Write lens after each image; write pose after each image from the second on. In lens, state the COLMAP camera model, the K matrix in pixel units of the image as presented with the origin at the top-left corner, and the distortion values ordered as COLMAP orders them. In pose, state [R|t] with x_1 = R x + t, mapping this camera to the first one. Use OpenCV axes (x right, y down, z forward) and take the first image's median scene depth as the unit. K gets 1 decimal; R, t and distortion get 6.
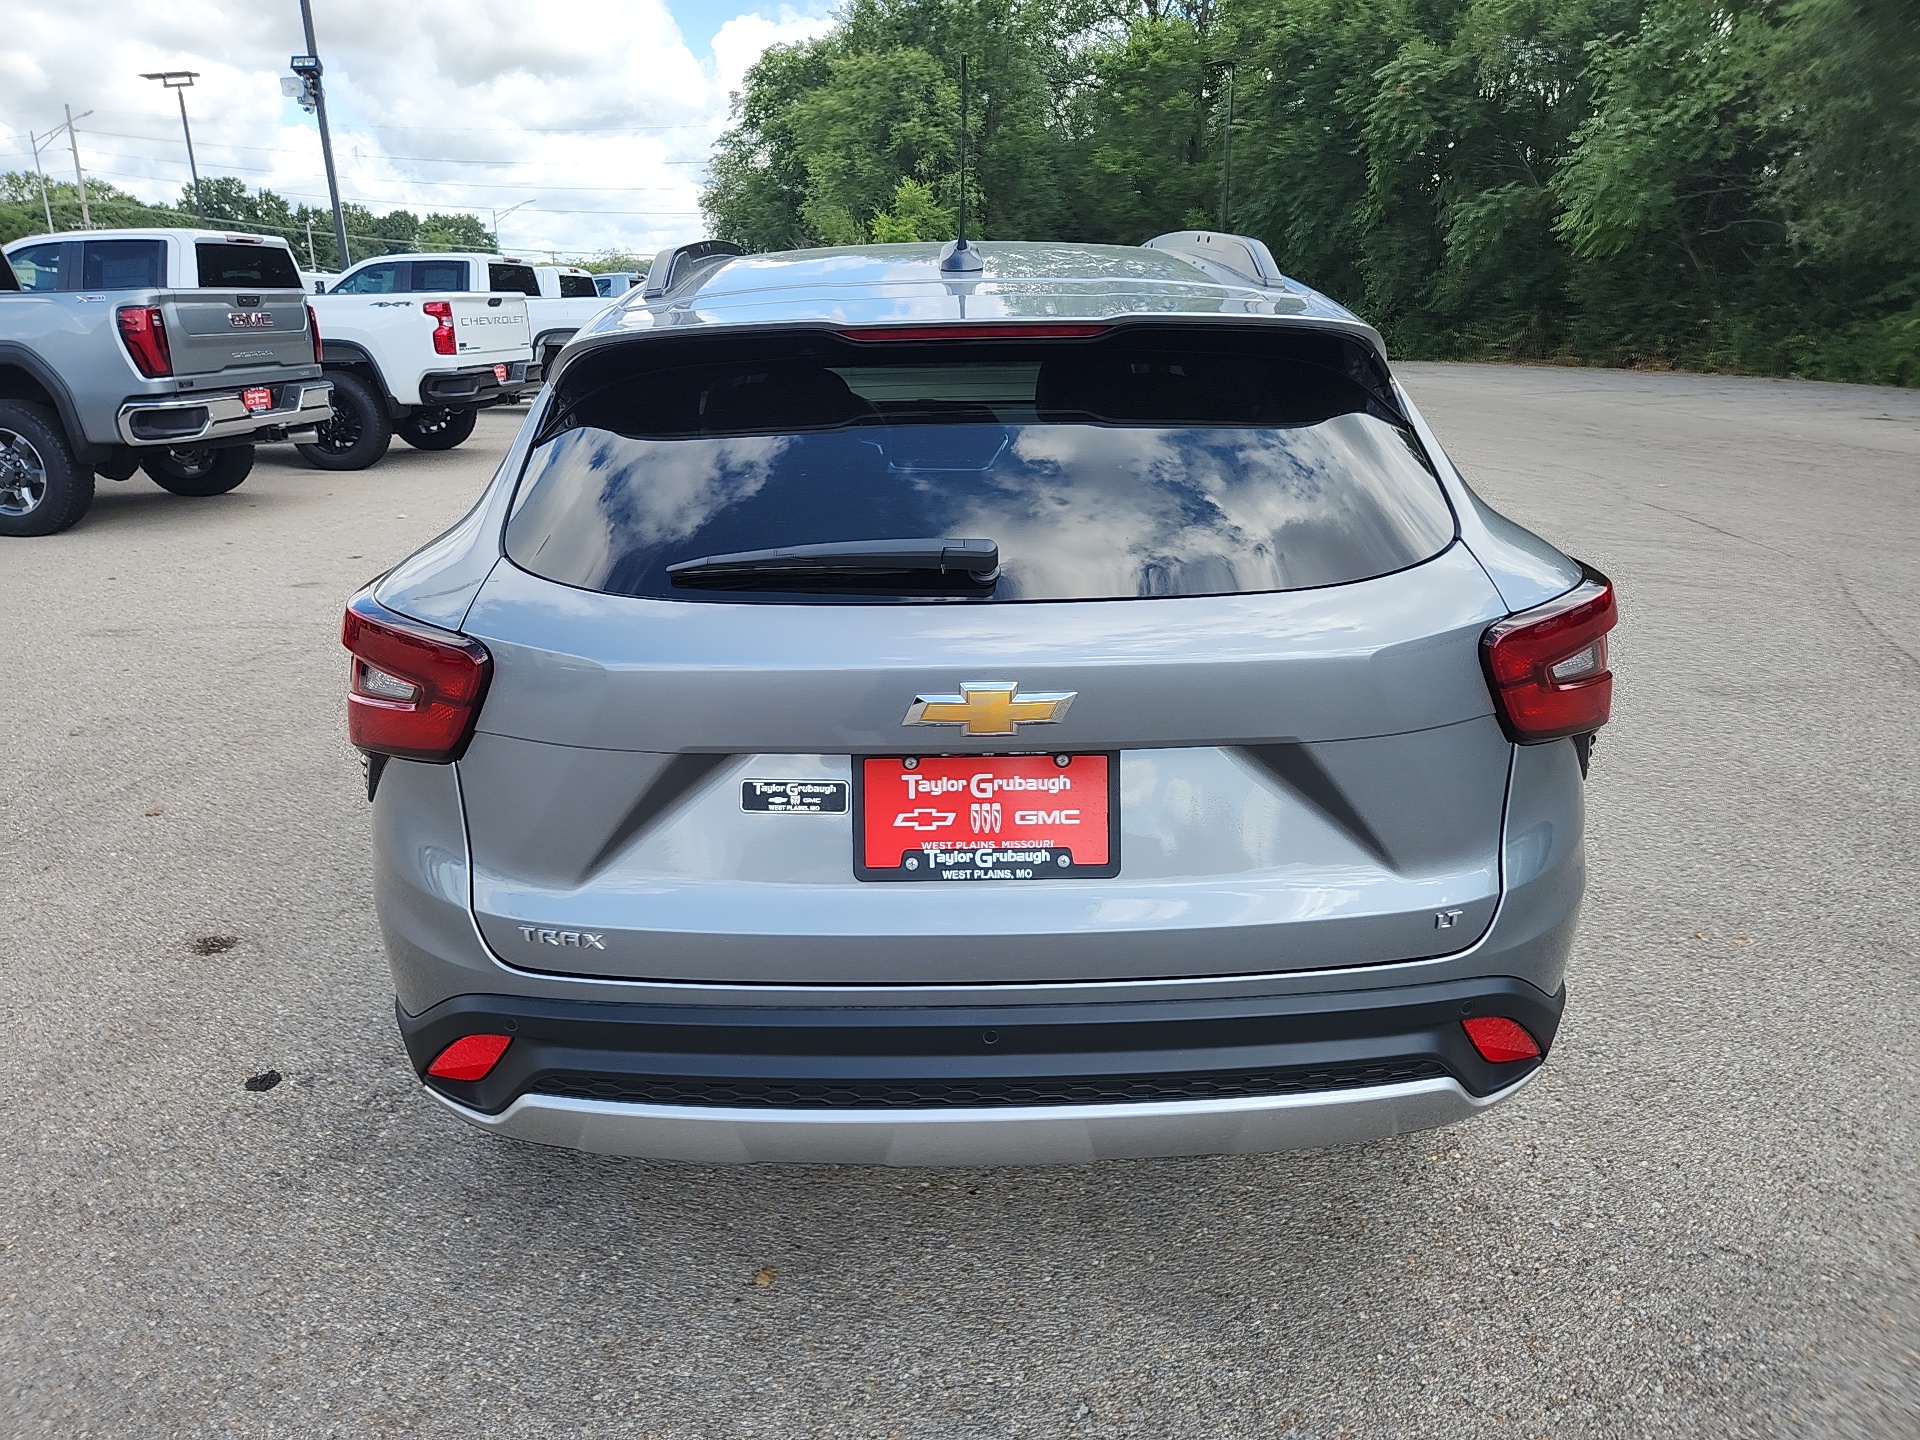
lens RADIAL K [[1318.7, 0, 929.6], [0, 1318.7, 736.0], [0, 0, 1]] dist [0.093157, -0.078281]
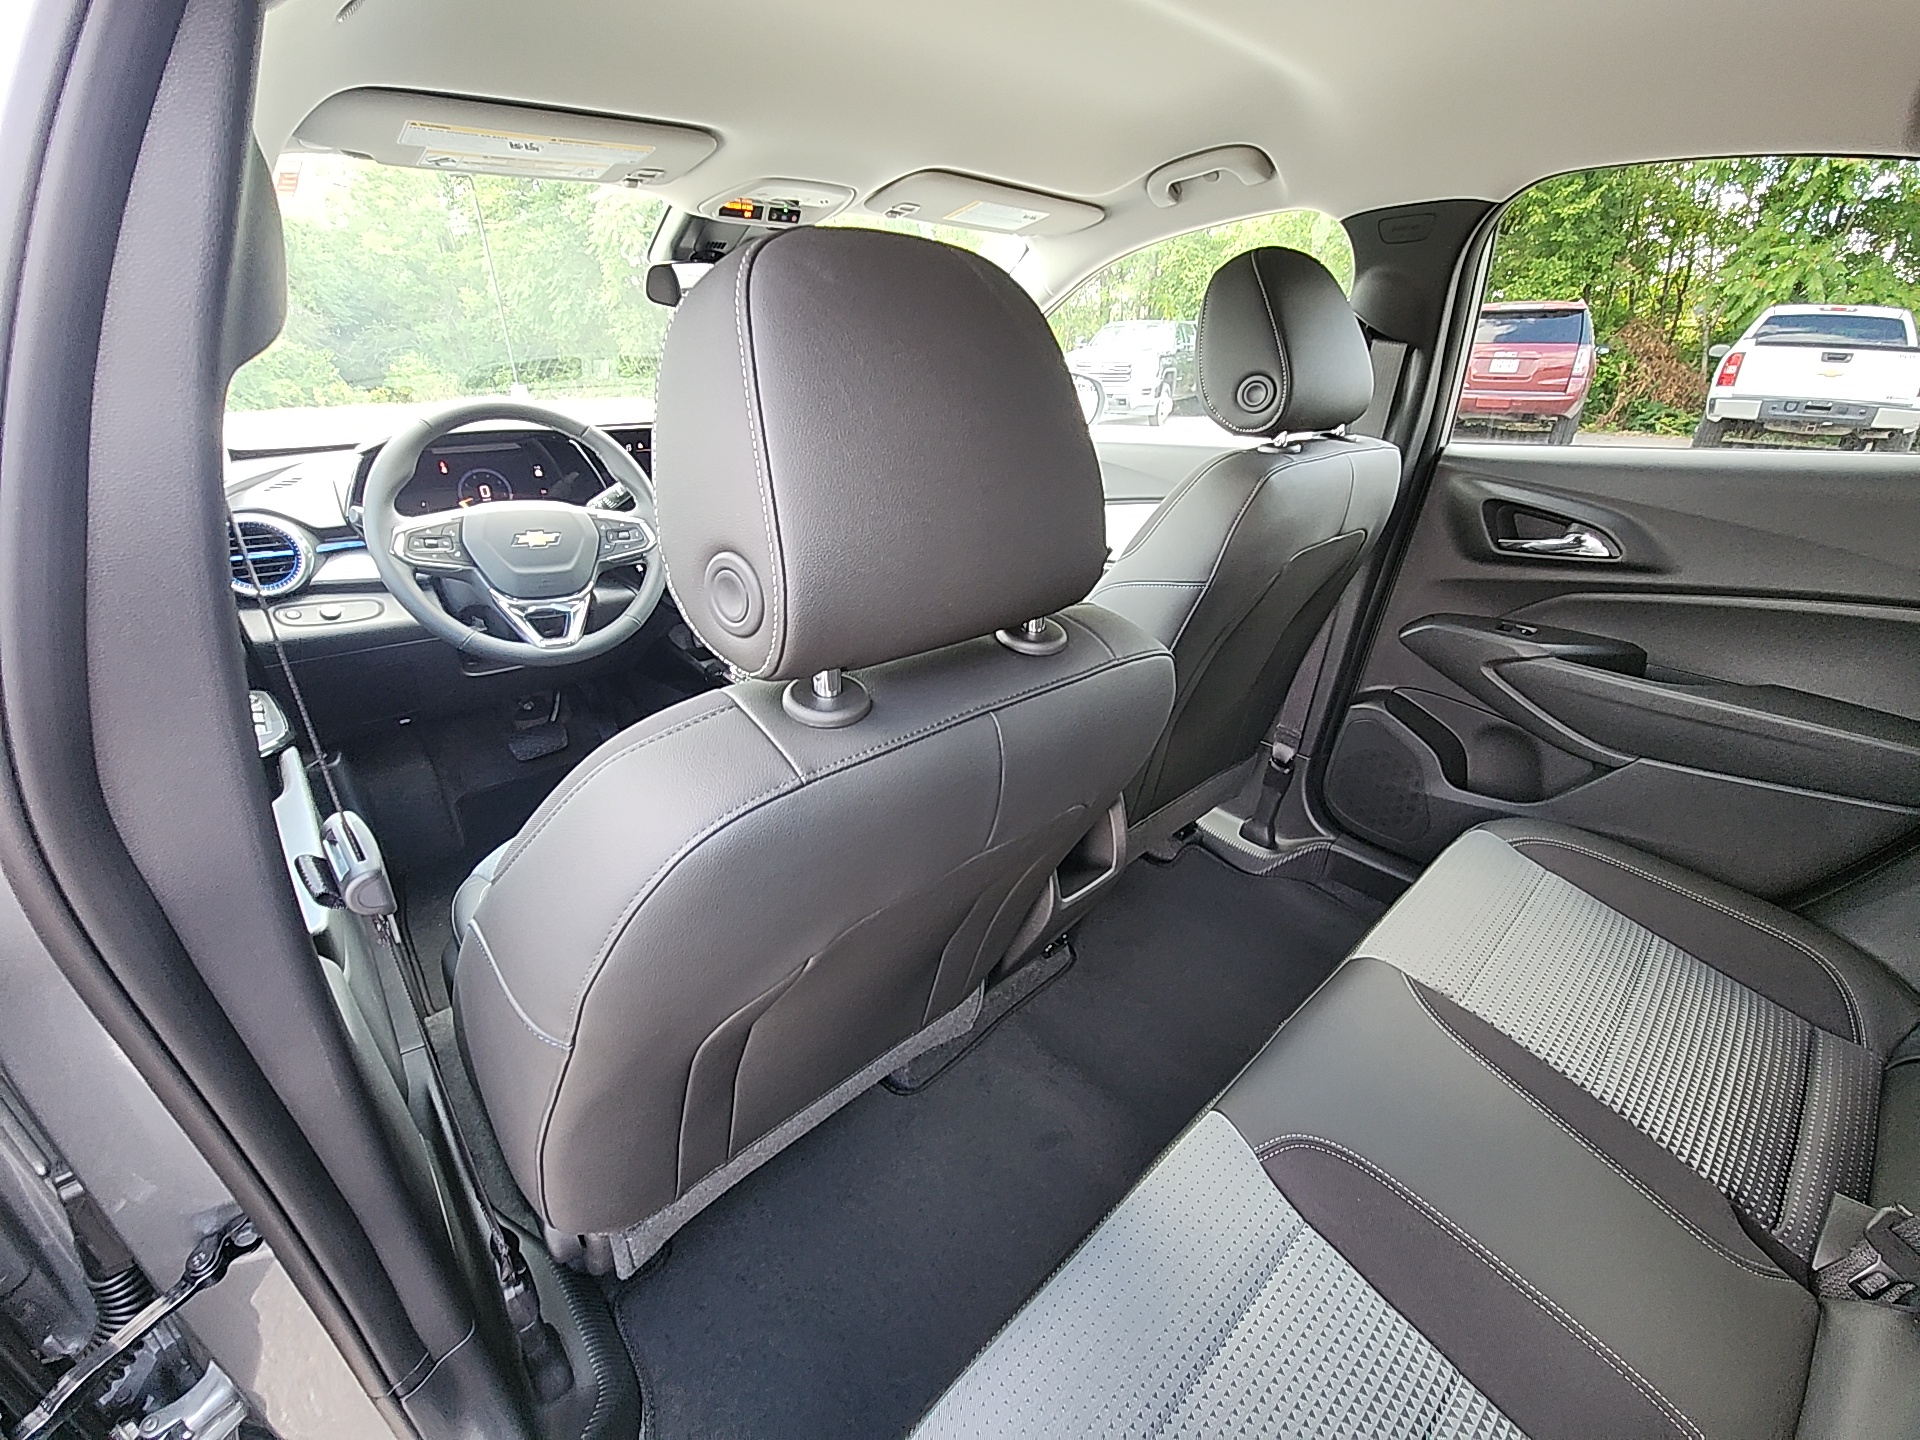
lens RADIAL K [[783.6, 0, 948.7], [0, 783.6, 705.1], [0, 0, 1]] dist [-0.003000, -0.000565]
pose [[0.756485, -0.261918, 0.599274, -0.026969], [0.203260, 0.965085, 0.165216, -0.032910], [-0.621623, -0.003175, 0.783310, 0.134896]]
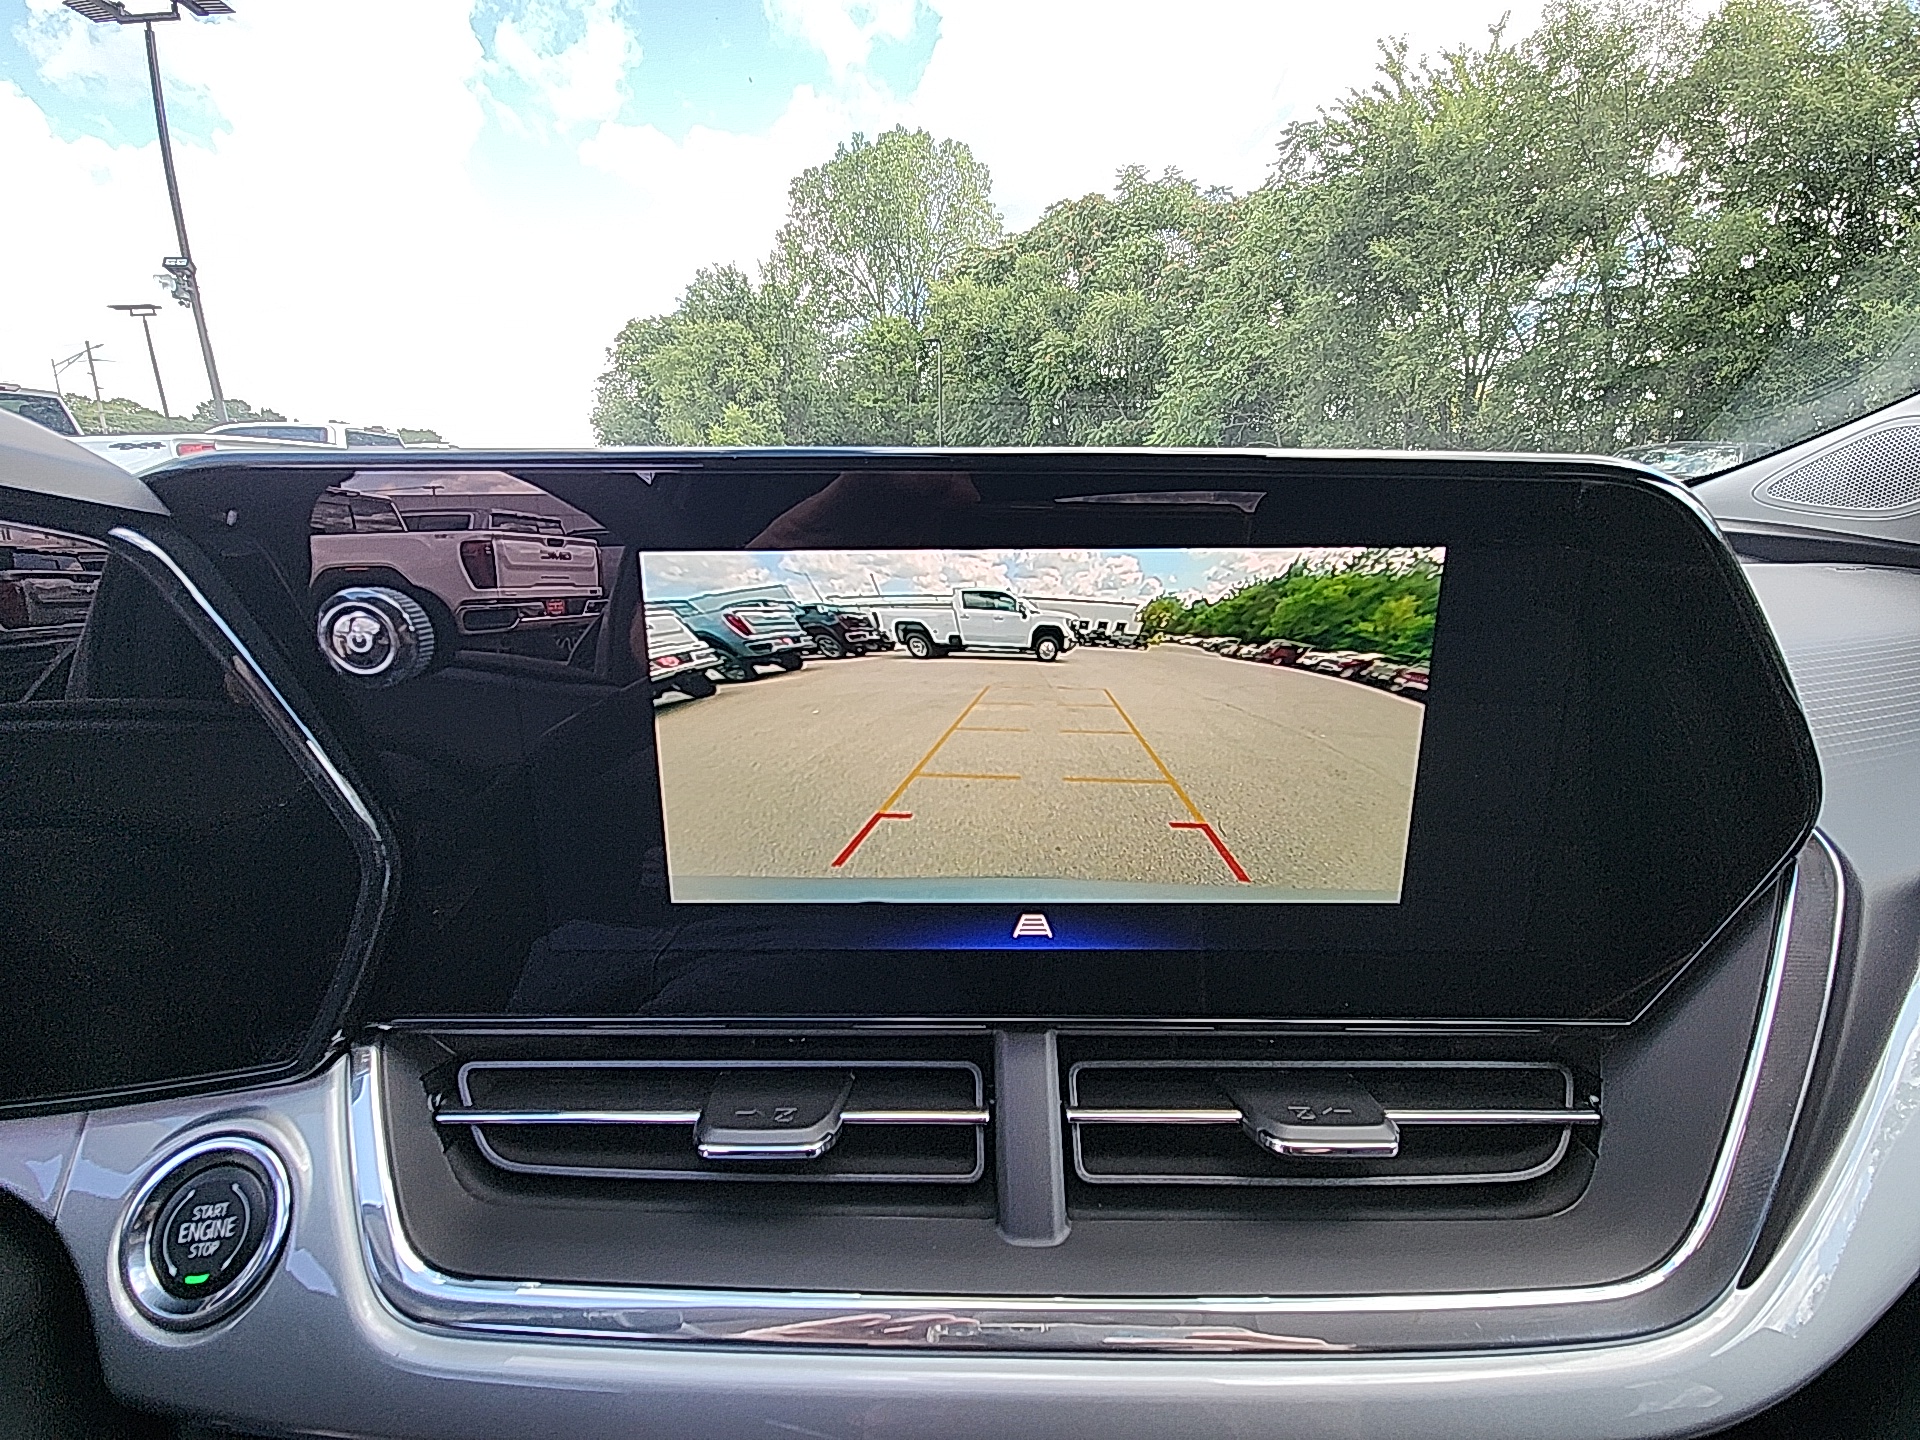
lens RADIAL K [[772.3, 0, 951.7], [0, 772.3, 706.5], [0, 0, 1]] dist [0.017771, -0.010489]
pose [[0.970171, -0.052607, 0.236644, -0.001656], [0.063813, 0.997162, -0.039942, -0.045765], [-0.233871, 0.053851, 0.970775, 0.189840]]
